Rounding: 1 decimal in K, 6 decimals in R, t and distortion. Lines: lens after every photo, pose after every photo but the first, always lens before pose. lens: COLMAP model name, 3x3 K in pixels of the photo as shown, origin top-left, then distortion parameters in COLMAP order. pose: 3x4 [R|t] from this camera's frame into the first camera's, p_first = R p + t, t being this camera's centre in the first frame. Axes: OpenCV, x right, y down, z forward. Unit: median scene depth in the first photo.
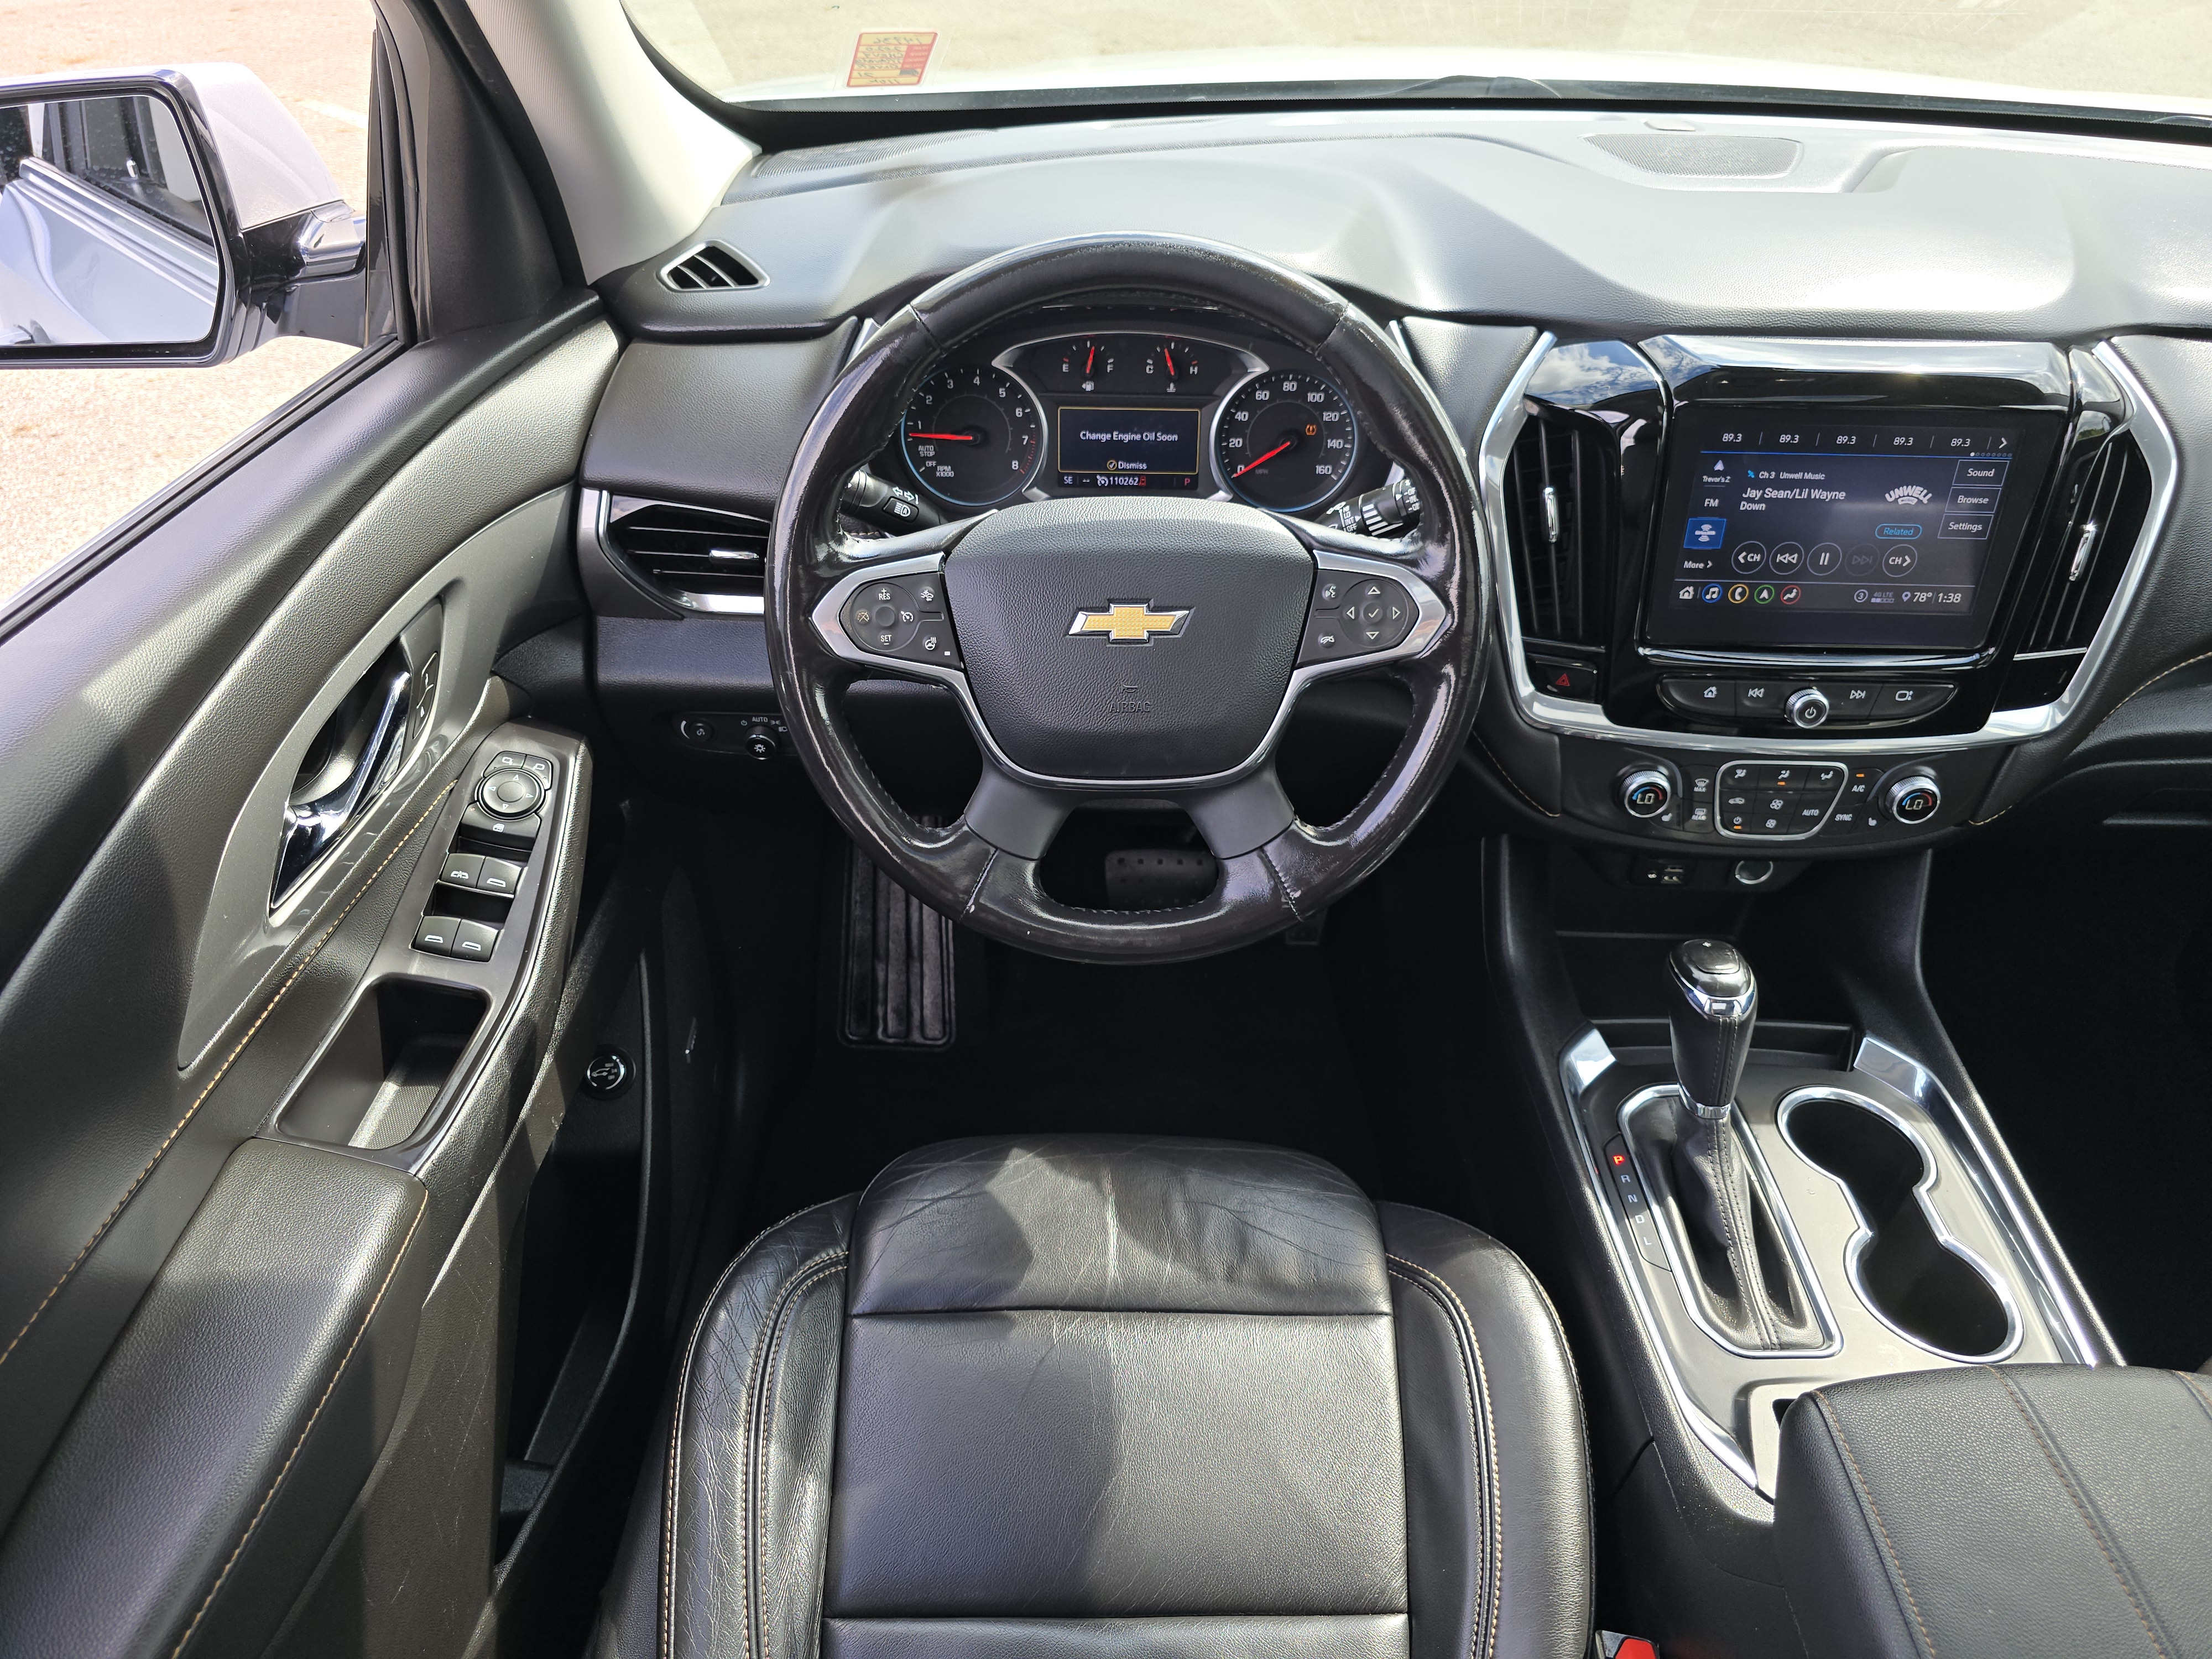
lens RADIAL K [[1477.3, 0, 1126.3], [0, 1477.3, 846.5], [0, 0, 1]] dist [0.032101, -0.044957]
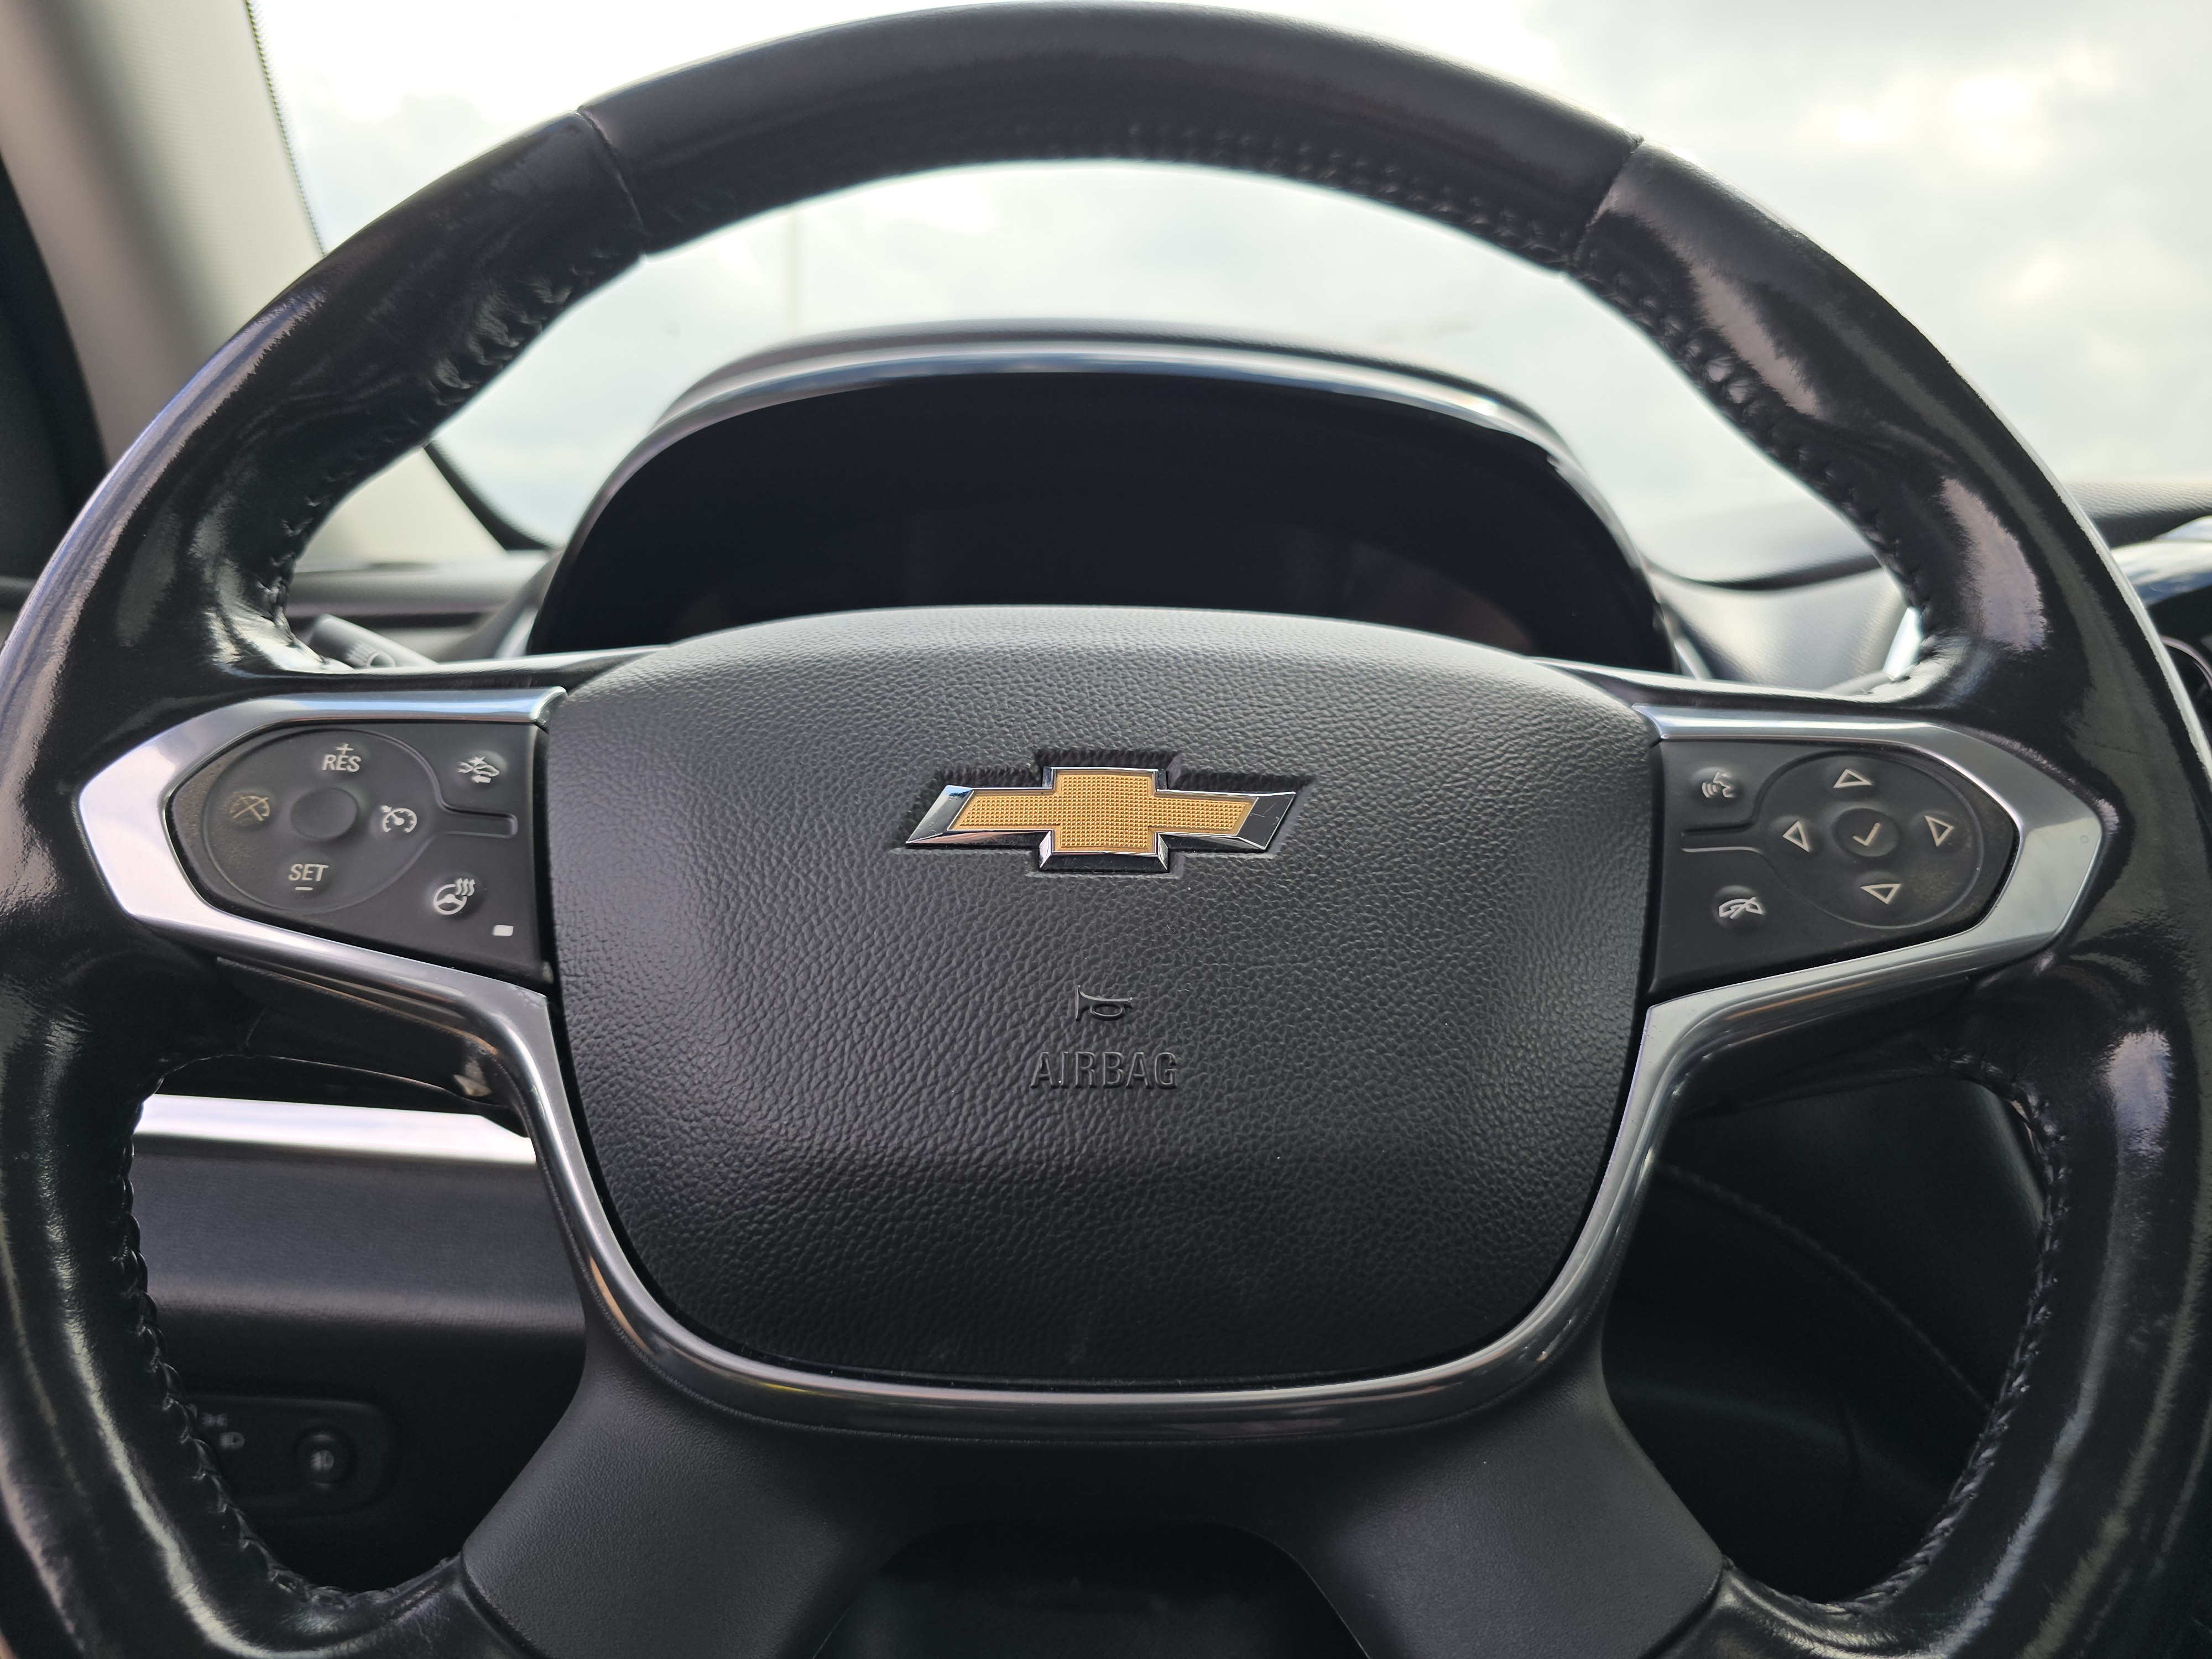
lens RADIAL K [[1477.3, 0, 1126.3], [0, 1477.3, 846.5], [0, 0, 1]] dist [0.032101, -0.044957]
pose [[0.999505, 0.019752, 0.024493, -0.000990], [-0.003241, 0.838912, -0.544258, 0.017492], [-0.031298, 0.543909, 0.838561, 0.642494]]
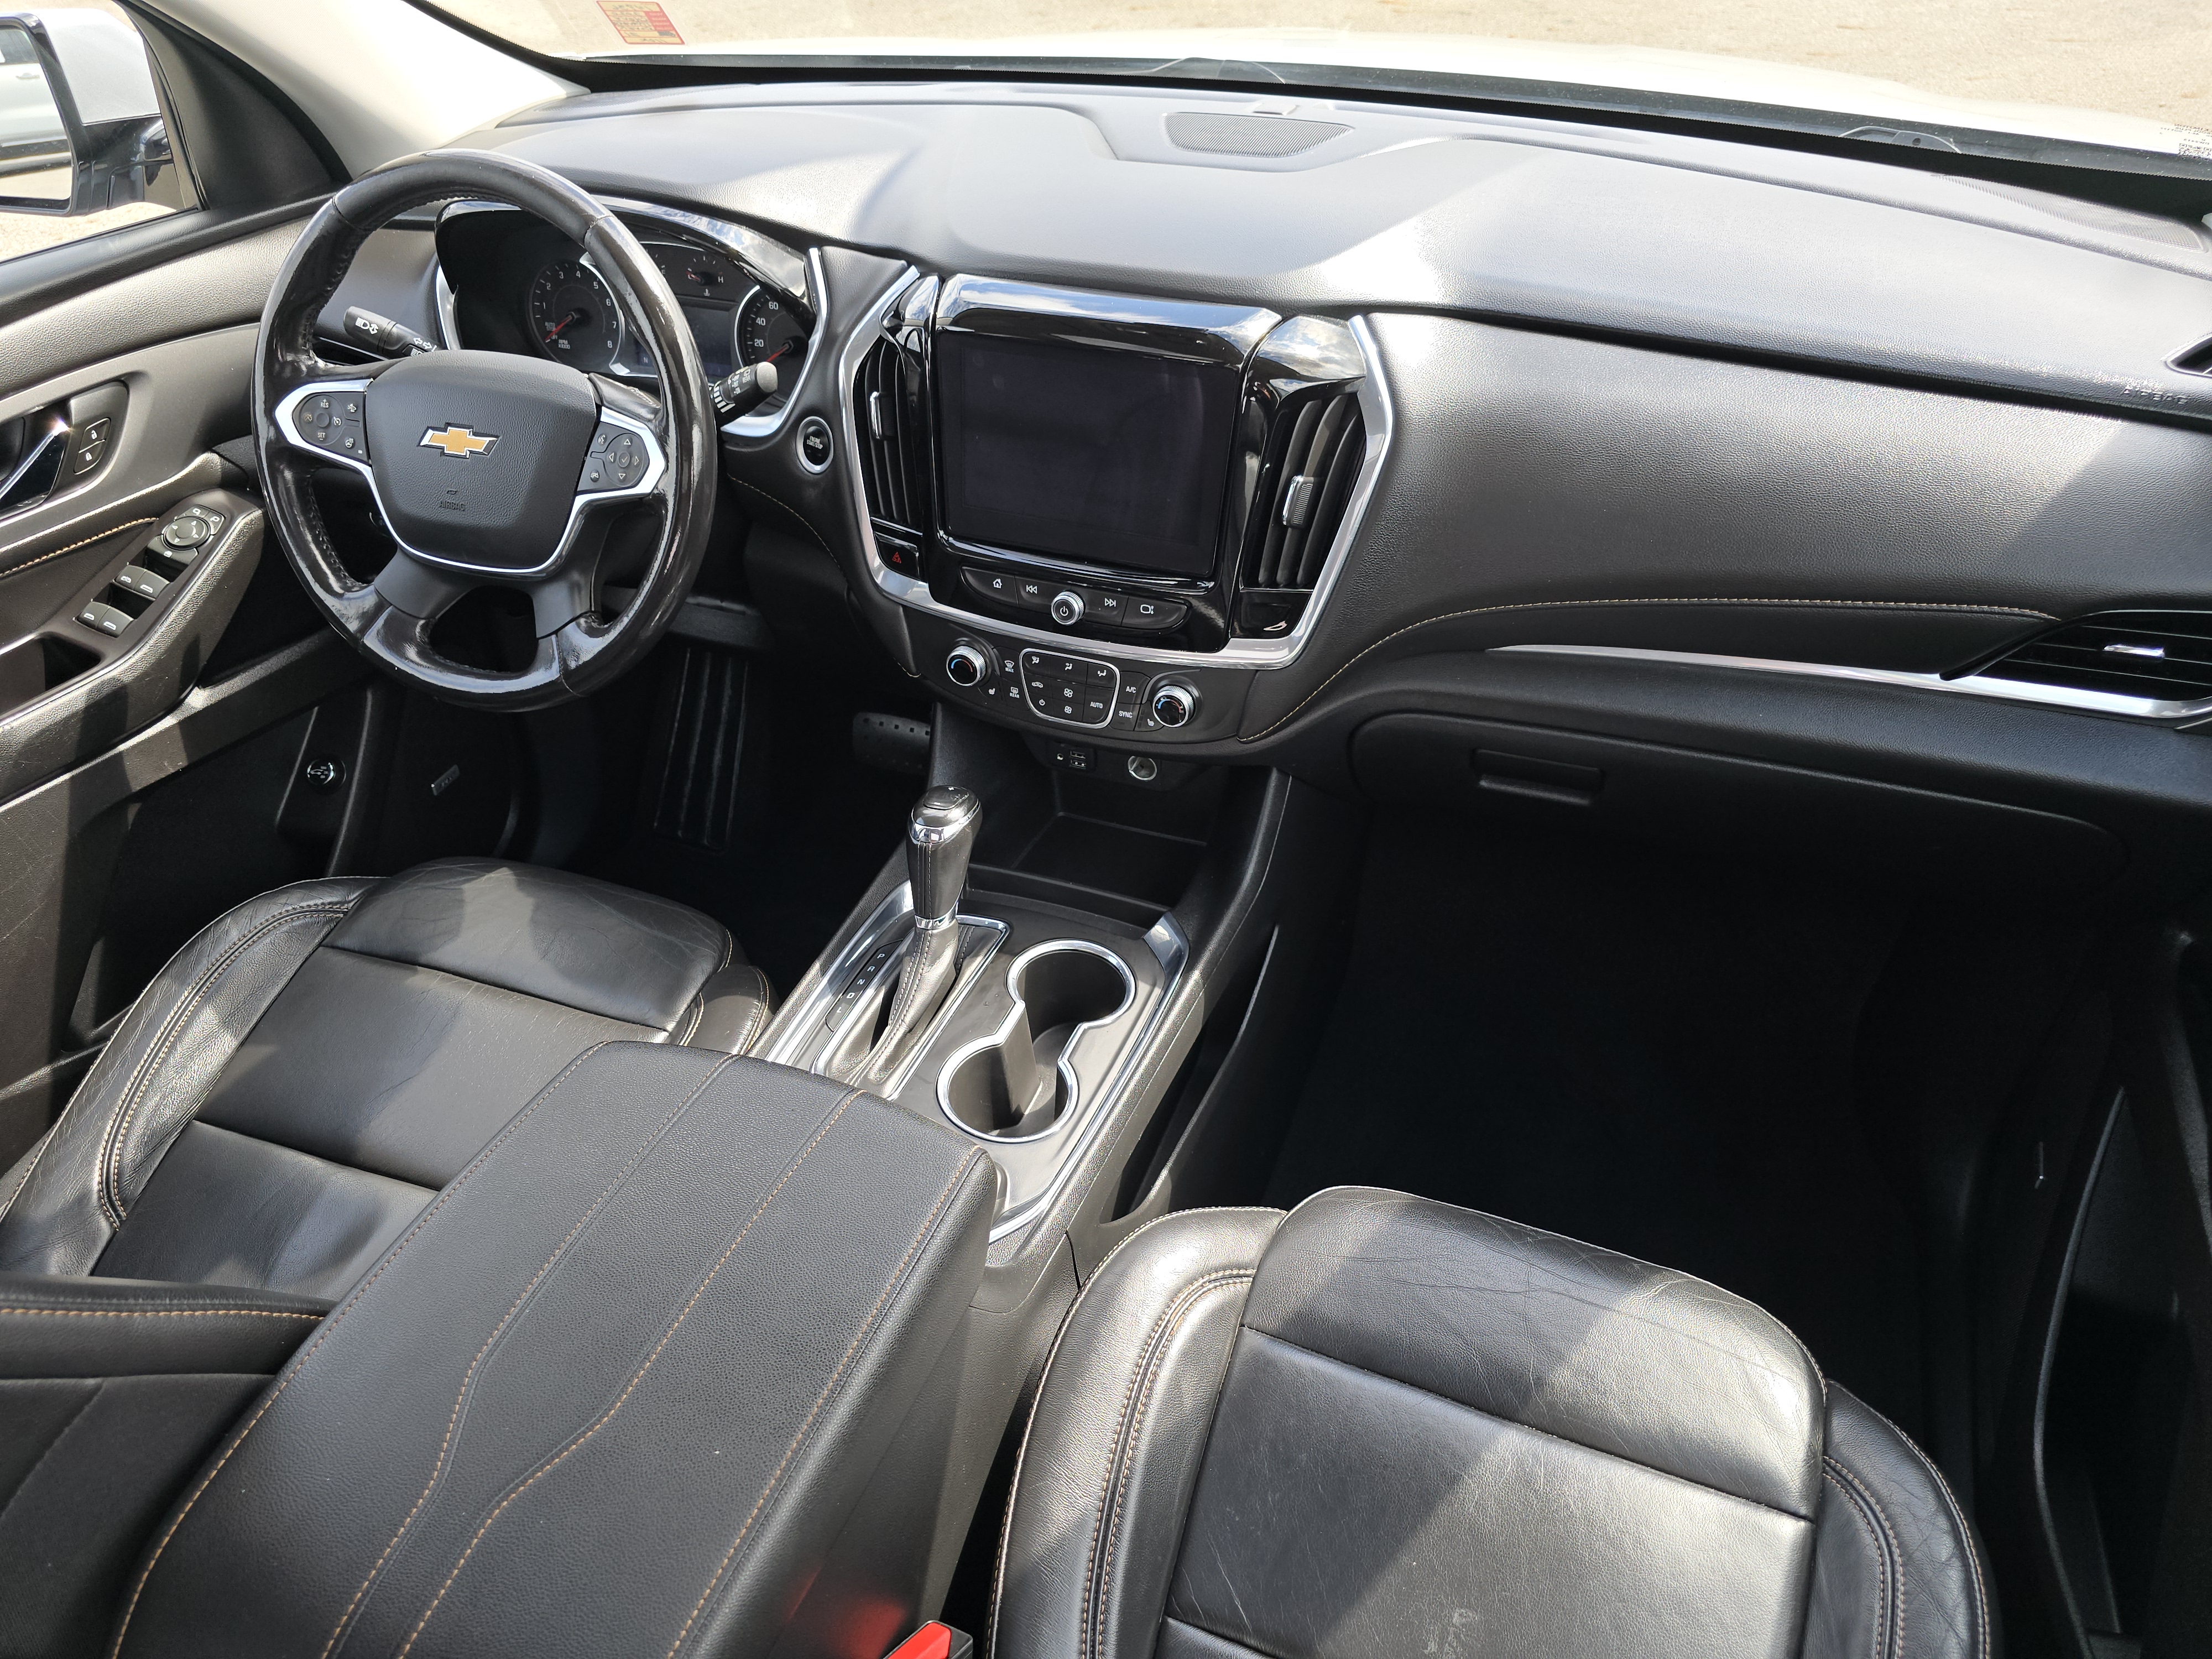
lens RADIAL K [[1477.3, 0, 1126.3], [0, 1477.3, 846.5], [0, 0, 1]] dist [0.032101, -0.044957]
pose [[0.945914, 0.186710, -0.265303, 0.864625], [-0.183462, 0.982323, 0.037202, 0.041248], [0.267559, 0.013483, 0.963447, -0.114611]]
